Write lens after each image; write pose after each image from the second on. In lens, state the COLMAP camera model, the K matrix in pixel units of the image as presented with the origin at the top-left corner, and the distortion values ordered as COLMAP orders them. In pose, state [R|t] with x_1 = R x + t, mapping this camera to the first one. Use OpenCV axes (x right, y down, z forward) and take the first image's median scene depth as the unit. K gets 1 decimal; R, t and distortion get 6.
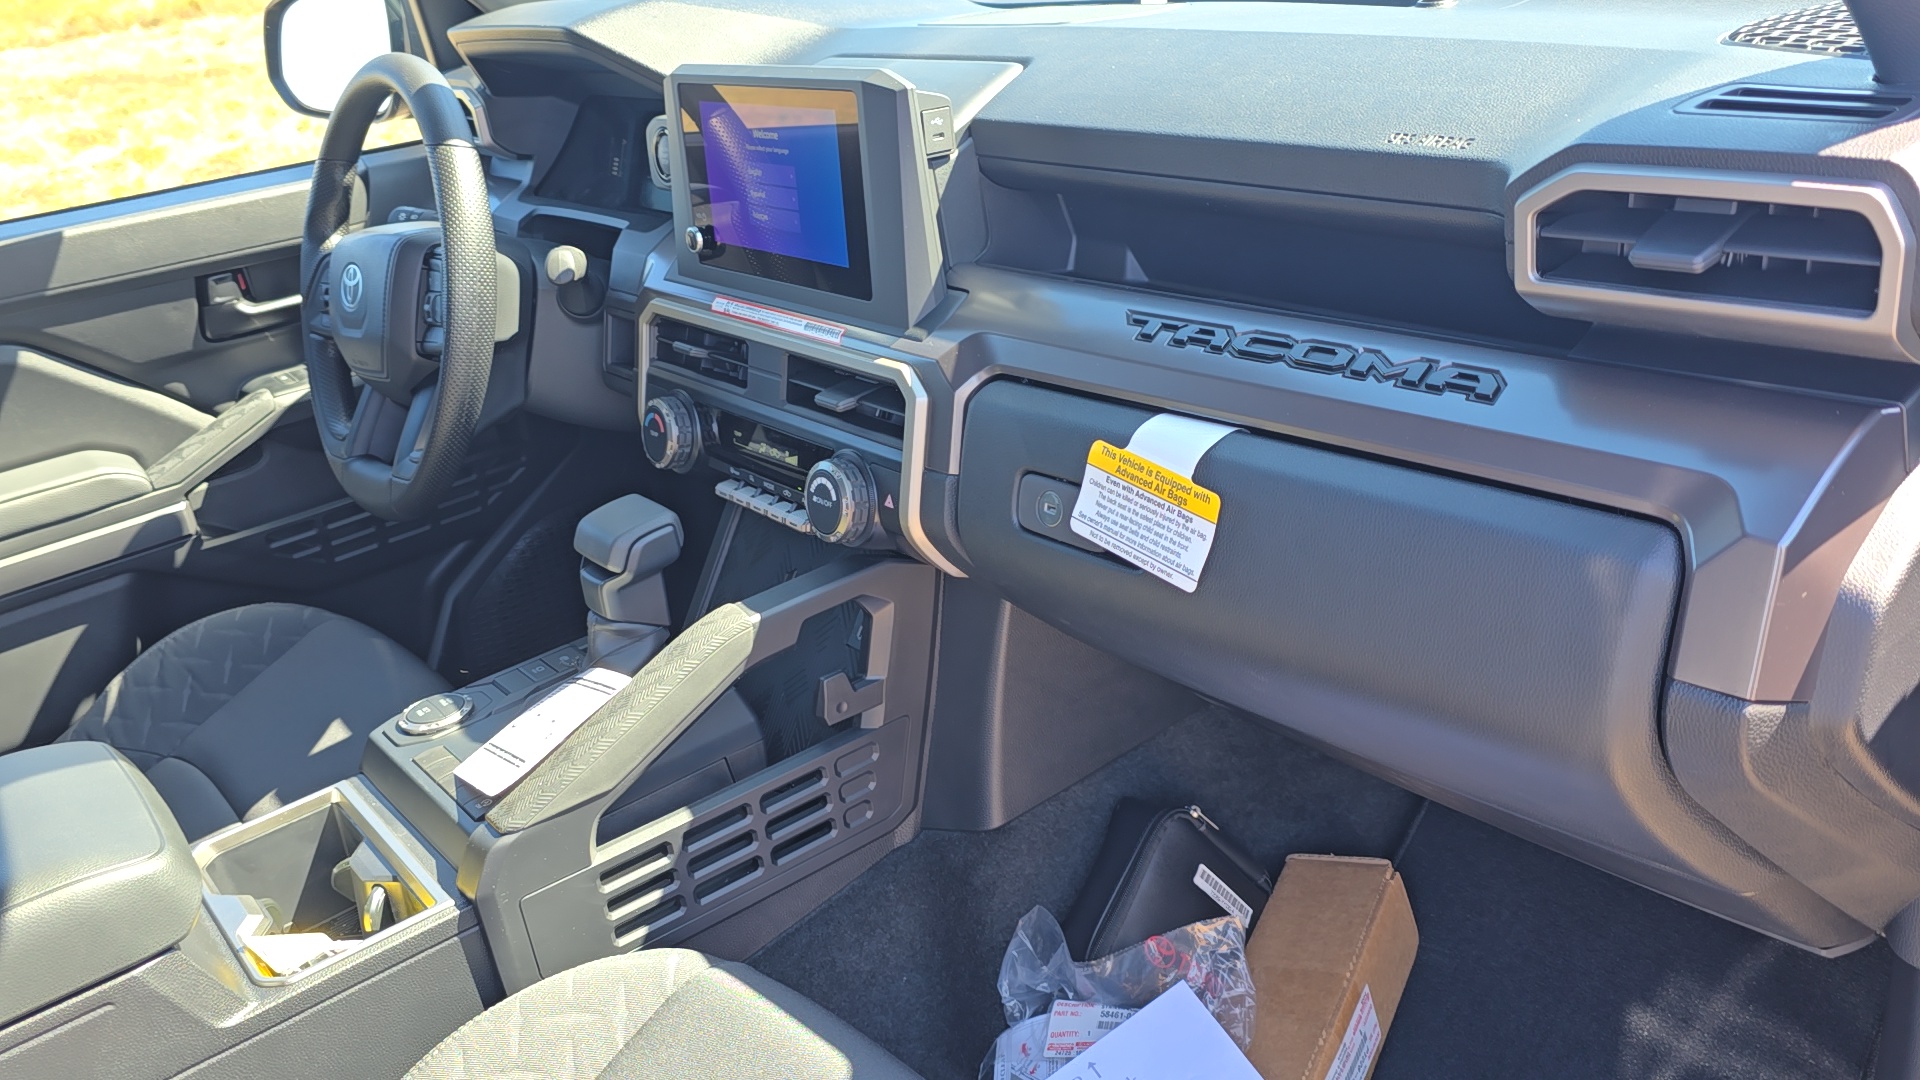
lens RADIAL K [[1609.1, 0, 975.5], [0, 1609.1, 523.3], [0, 0, 1]] dist [-0.011545, -0.003195]
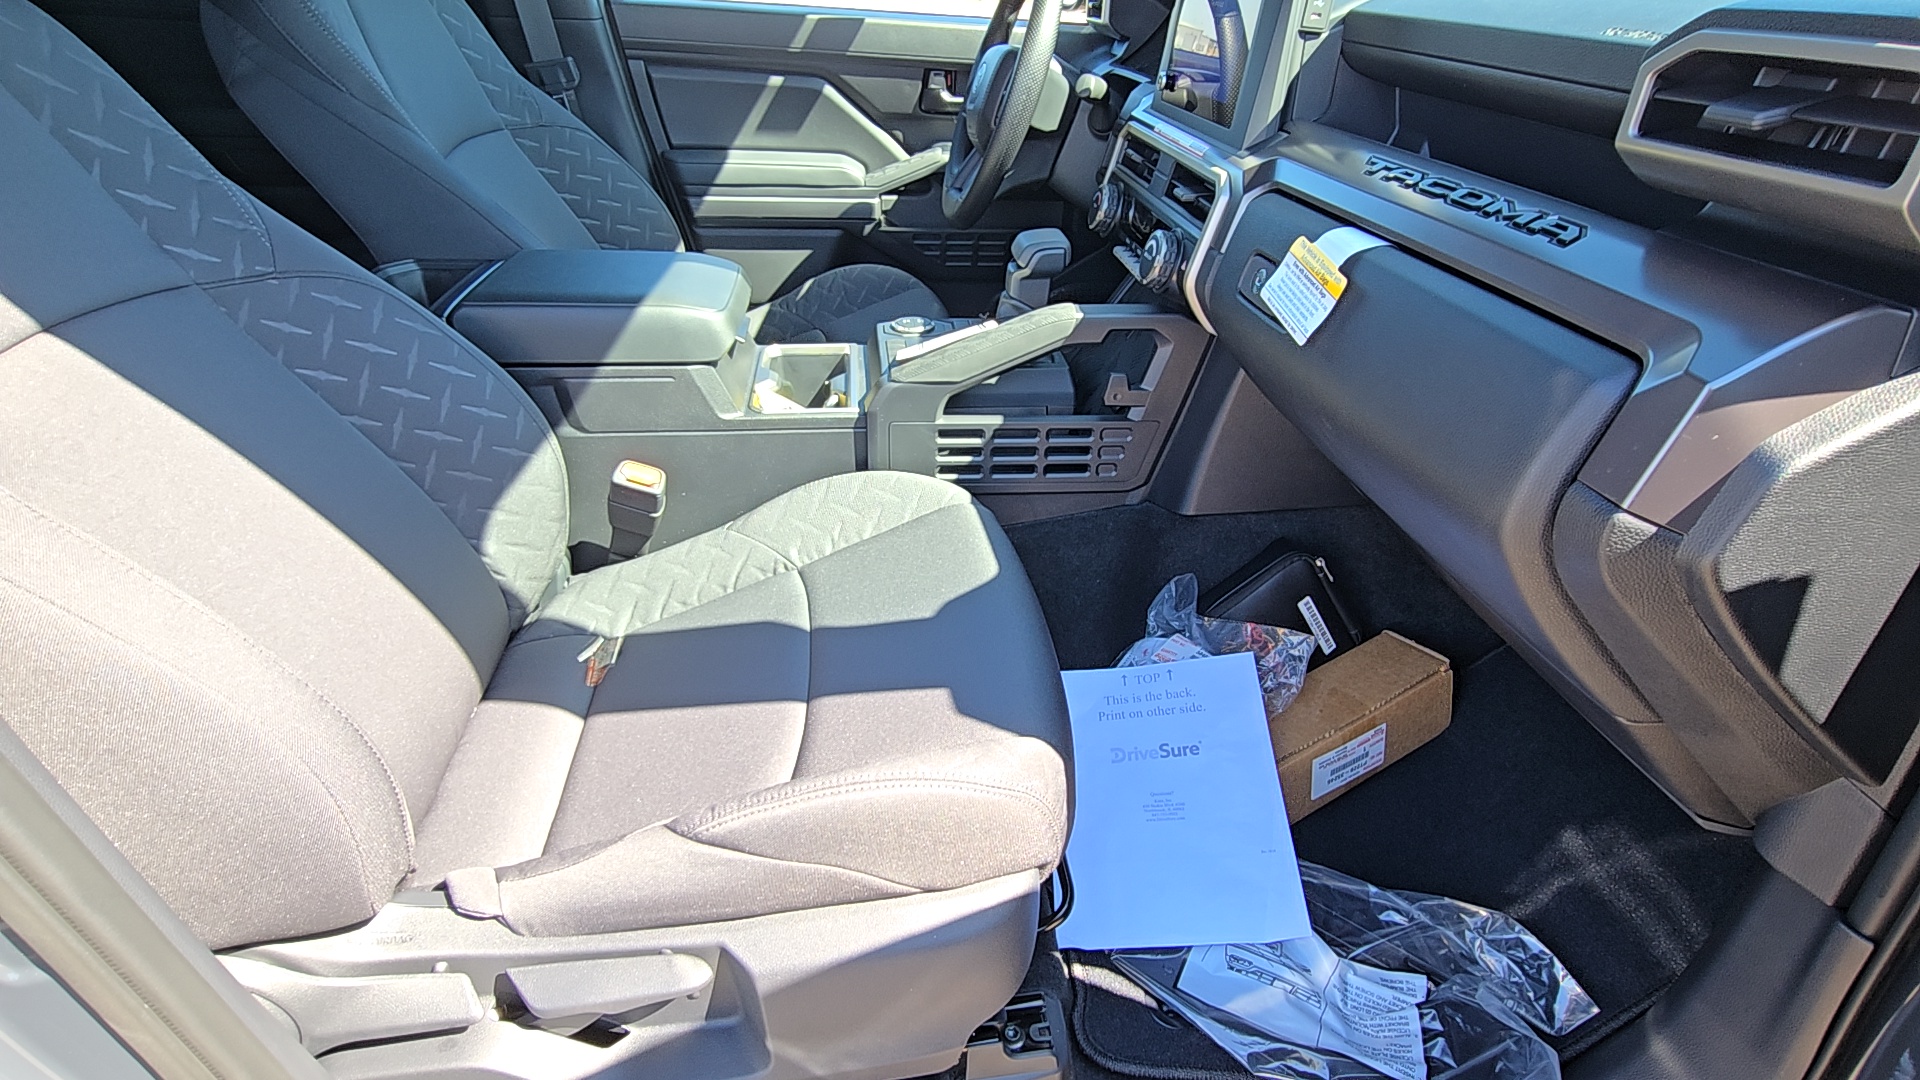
lens RADIAL K [[989.4, 0, 969.7], [0, 989.4, 534.2], [0, 0, 1]] dist [-0.002994, 0.004820]
pose [[0.835245, 0.403585, -0.373476, 0.208230], [-0.344689, 0.913470, 0.216246, 0.078651], [0.428433, -0.051885, 0.902083, 0.075916]]
